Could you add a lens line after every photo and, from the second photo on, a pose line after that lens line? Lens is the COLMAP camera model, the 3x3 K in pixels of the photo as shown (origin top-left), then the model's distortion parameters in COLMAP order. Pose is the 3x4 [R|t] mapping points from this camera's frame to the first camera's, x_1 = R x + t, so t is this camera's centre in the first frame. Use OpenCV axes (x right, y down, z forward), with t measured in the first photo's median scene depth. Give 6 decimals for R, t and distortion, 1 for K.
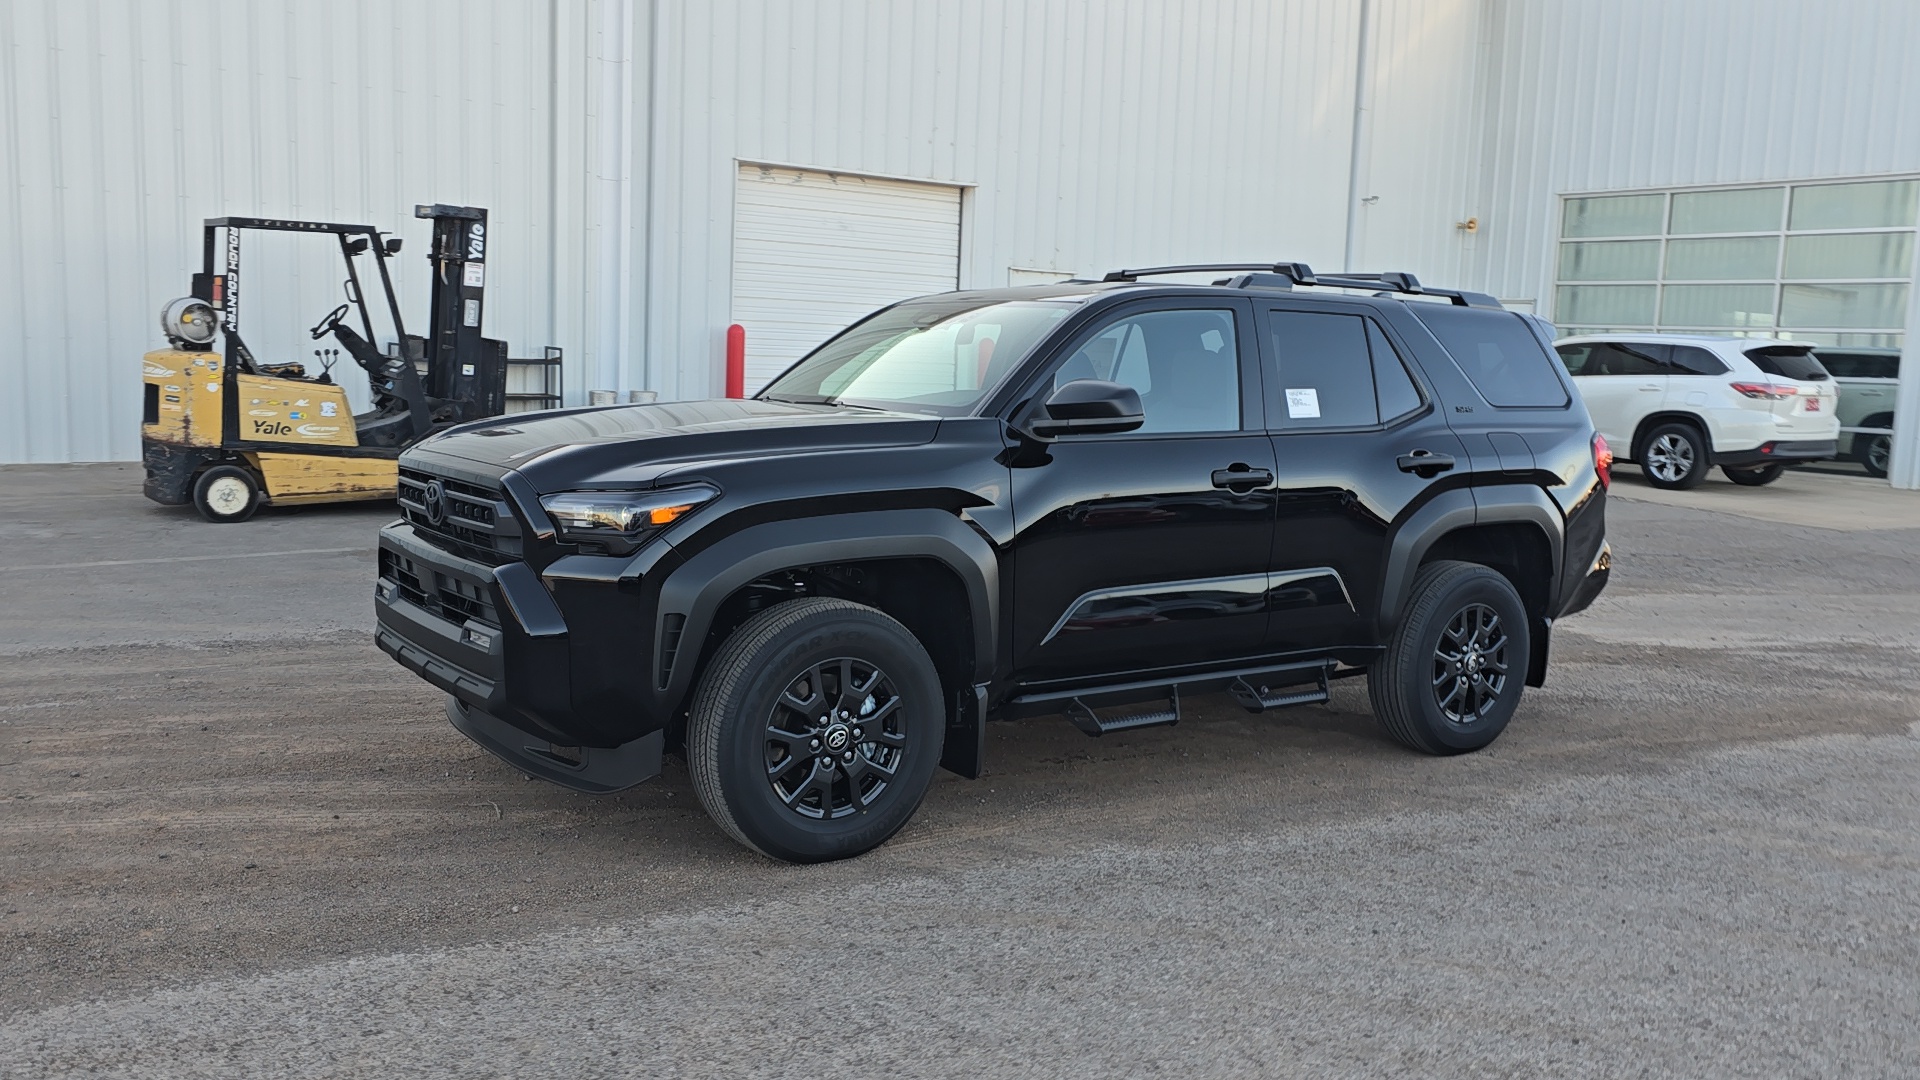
lens RADIAL K [[1591.1, 0, 952.5], [0, 1591.1, 527.1], [0, 0, 1]] dist [-0.005557, 0.012597]
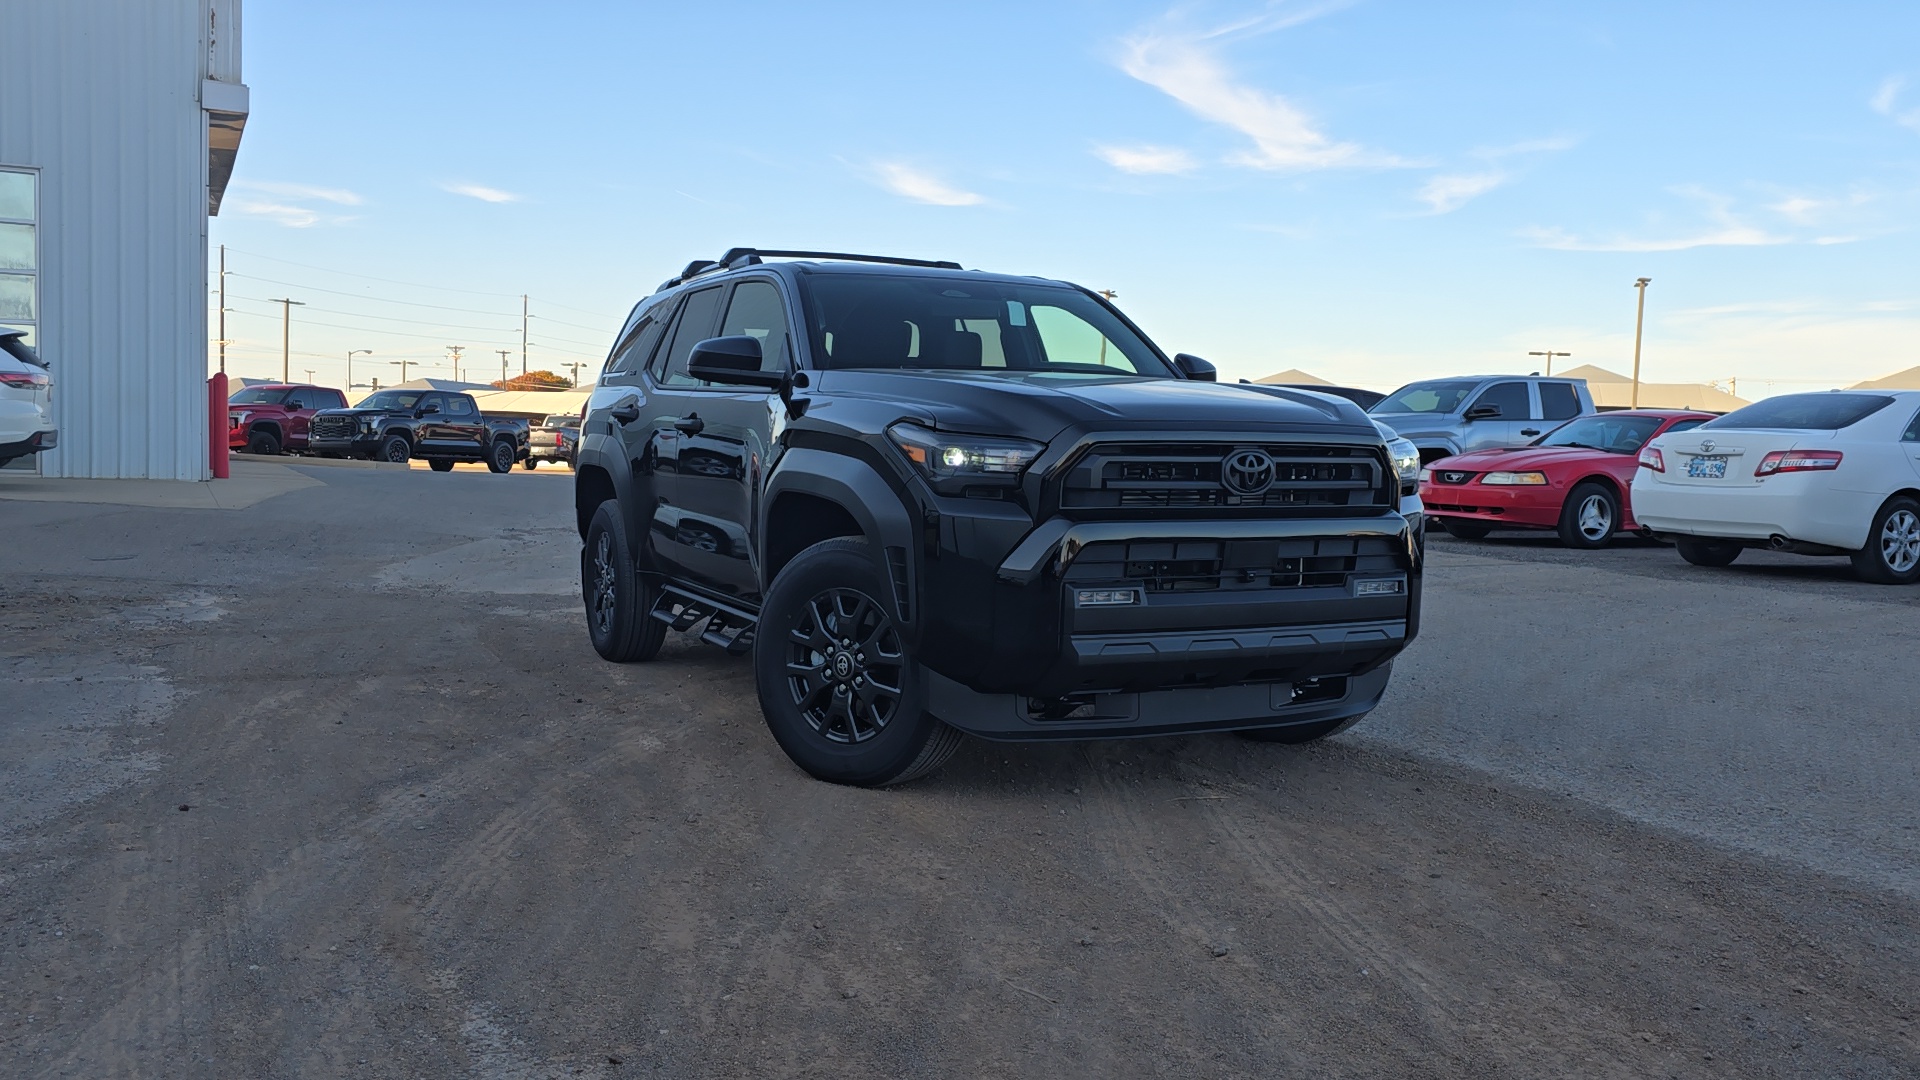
lens RADIAL K [[1591.1, 0, 975.0], [0, 1591.1, 551.0], [0, 0, 1]] dist [-0.005557, 0.012597]
pose [[0.152217, -0.100507, 0.983223, -1.049527], [0.086430, 0.992358, 0.088060, -0.054018], [-0.984561, 0.071576, 0.159741, 0.833275]]
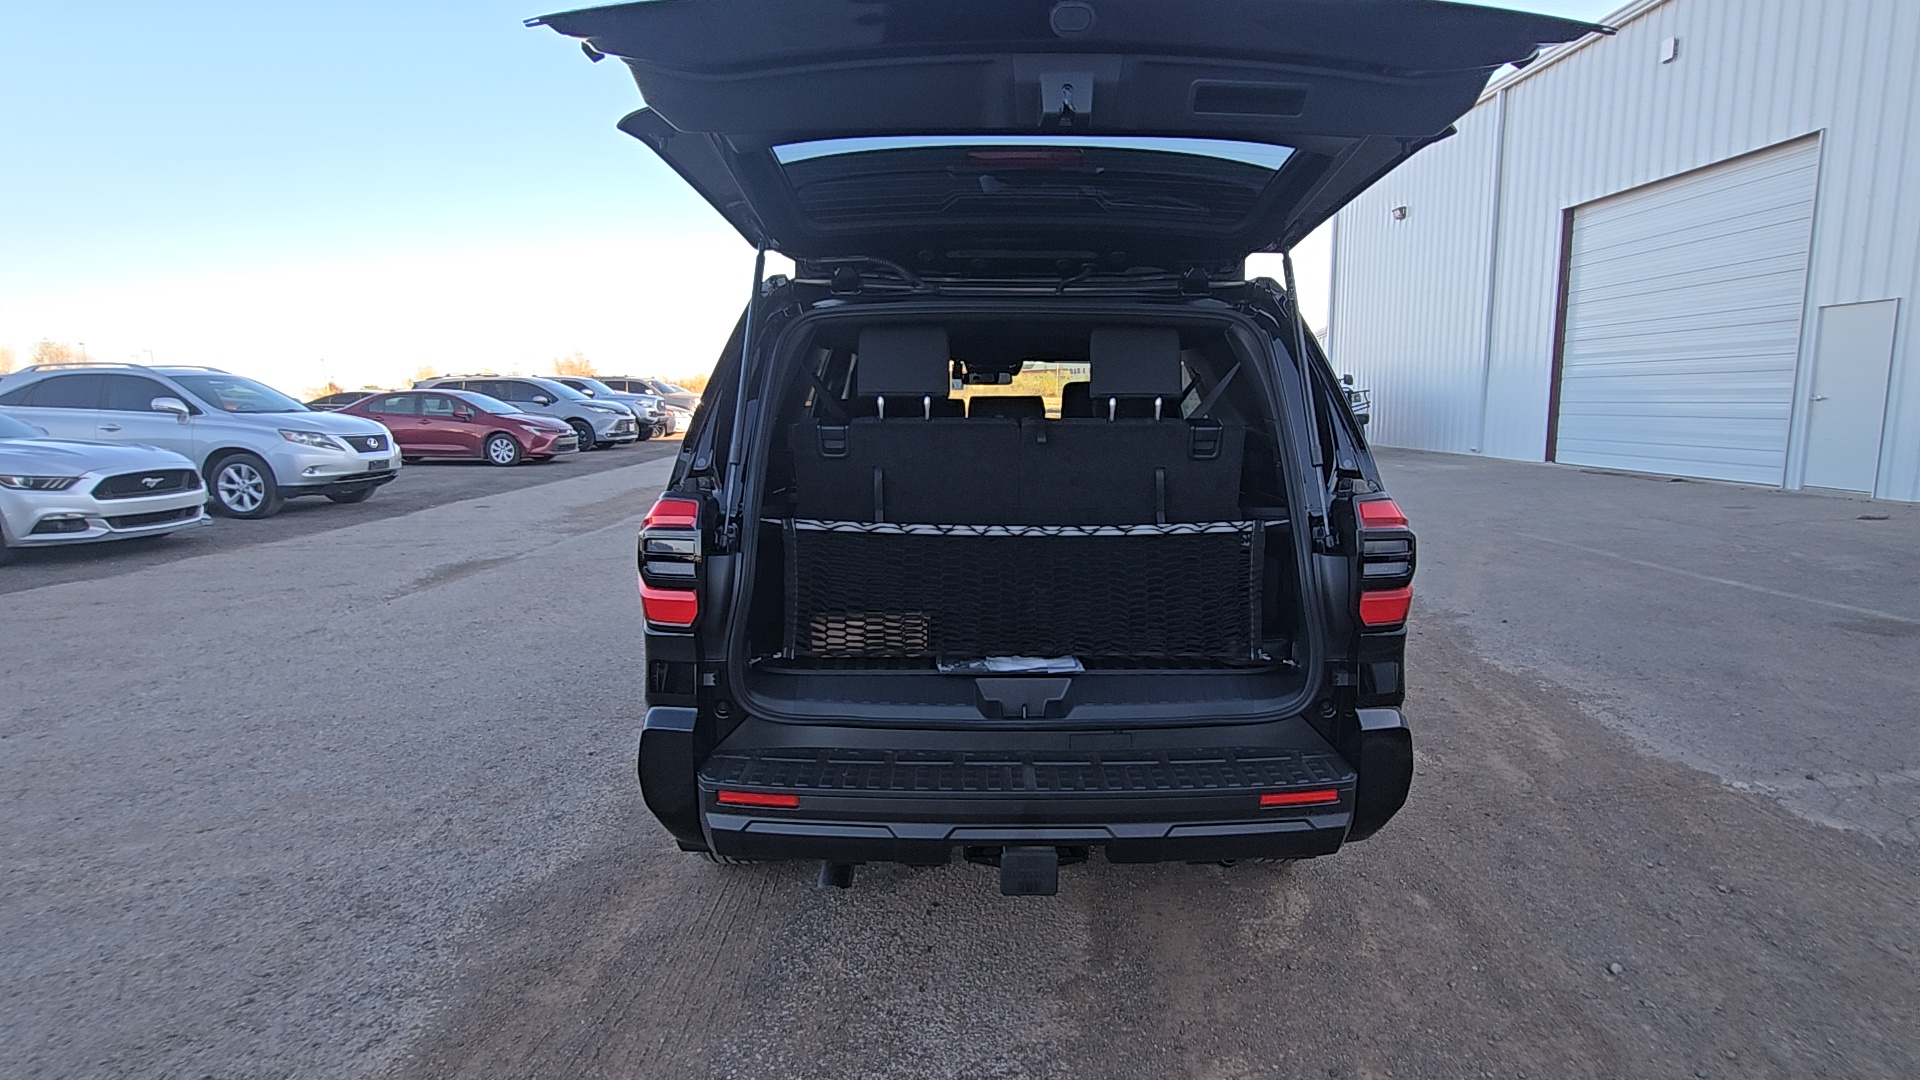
lens RADIAL K [[958.5, 0, 969.9], [0, 958.5, 566.7], [0, 0, 1]] dist [0.001100, -0.002172]
pose [[-0.561210, 0.111583, -0.820117, 0.702939], [-0.106430, 0.972916, 0.205202, -0.131534], [0.820802, 0.202446, -0.534134, 1.455923]]
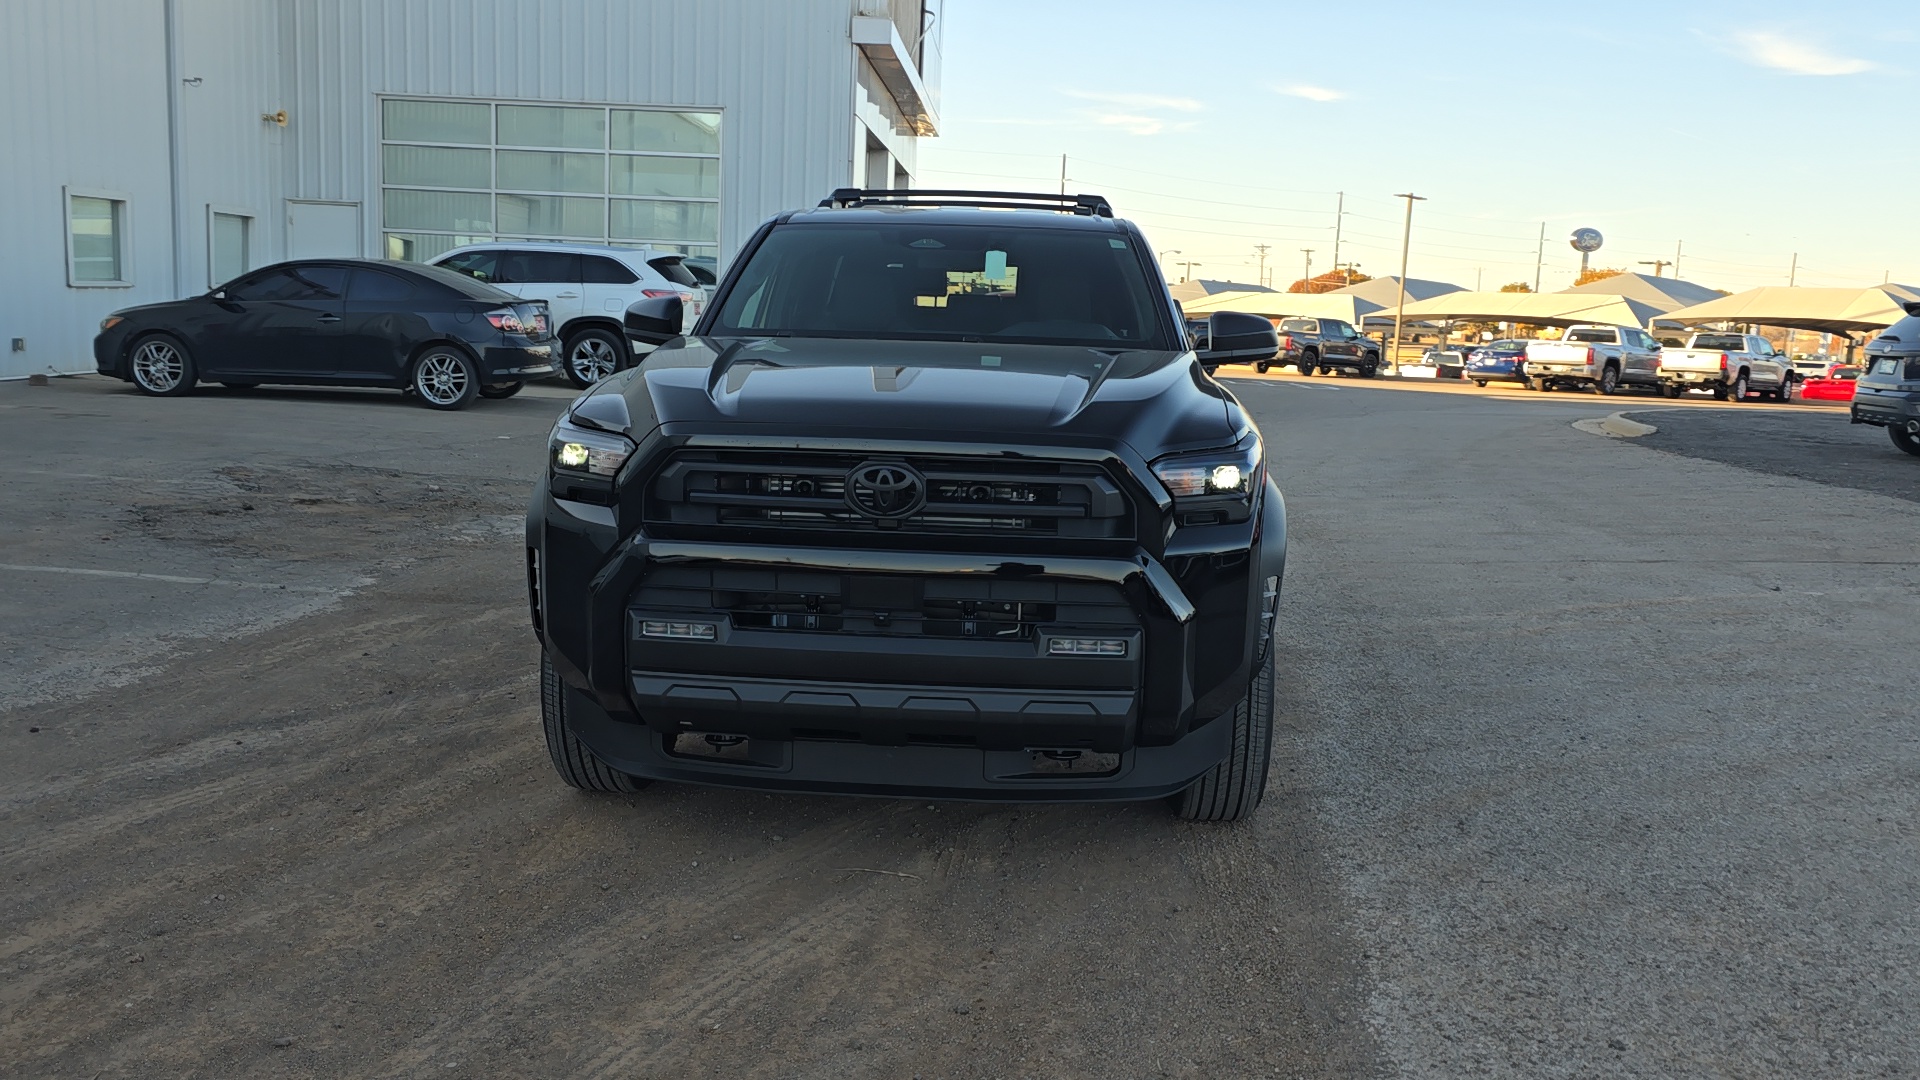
lens RADIAL K [[1591.1, 0, 969.8], [0, 1591.1, 538.5], [0, 0, 1]] dist [-0.005557, 0.012597]
pose [[0.615310, -0.124728, 0.778355, -0.732500], [0.069753, 0.992145, 0.103845, -0.055886], [-0.785193, -0.009605, 0.619176, 0.413952]]
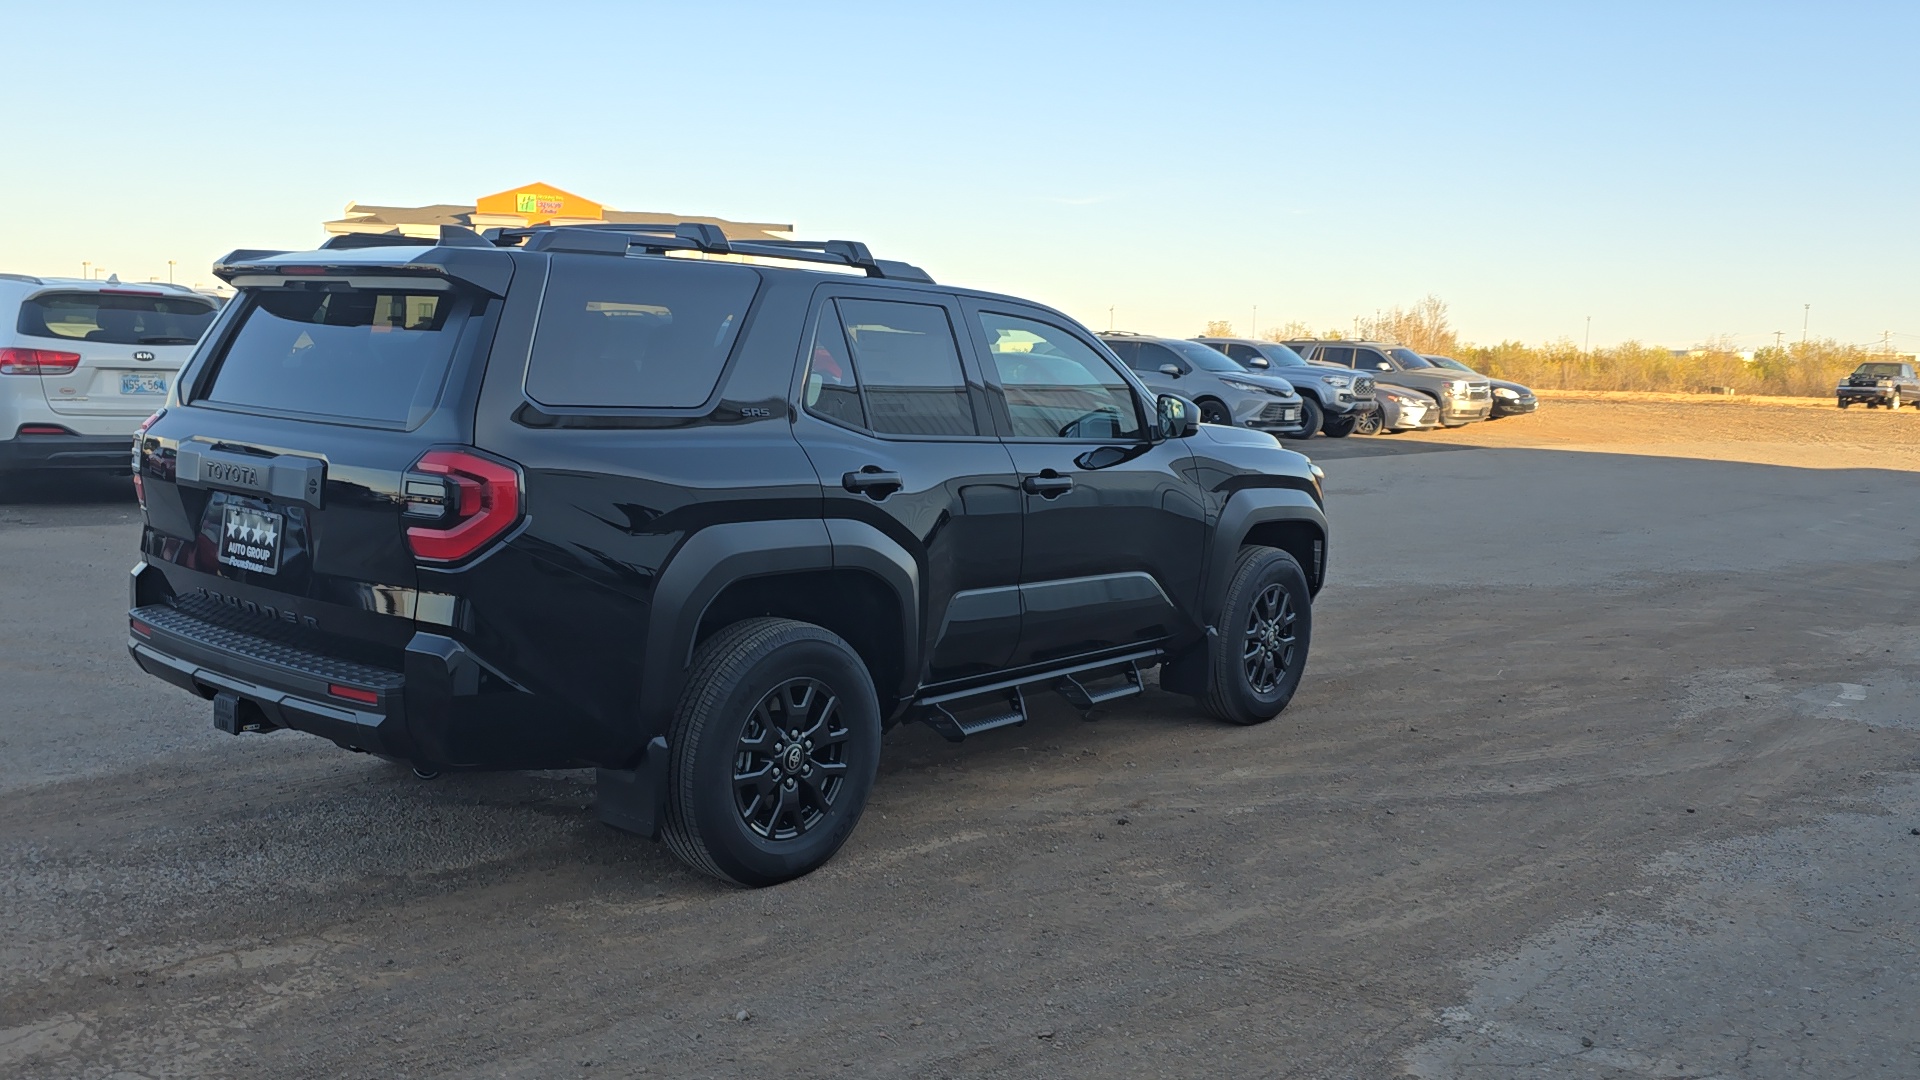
lens RADIAL K [[1591.1, 0, 956.8], [0, 1591.1, 540.3], [0, 0, 1]] dist [-0.005557, 0.012597]
pose [[-0.958013, -0.039991, -0.283923, 0.311758], [-0.102258, 0.972764, 0.208024, -0.218890], [0.267871, 0.228324, -0.936009, 2.065356]]
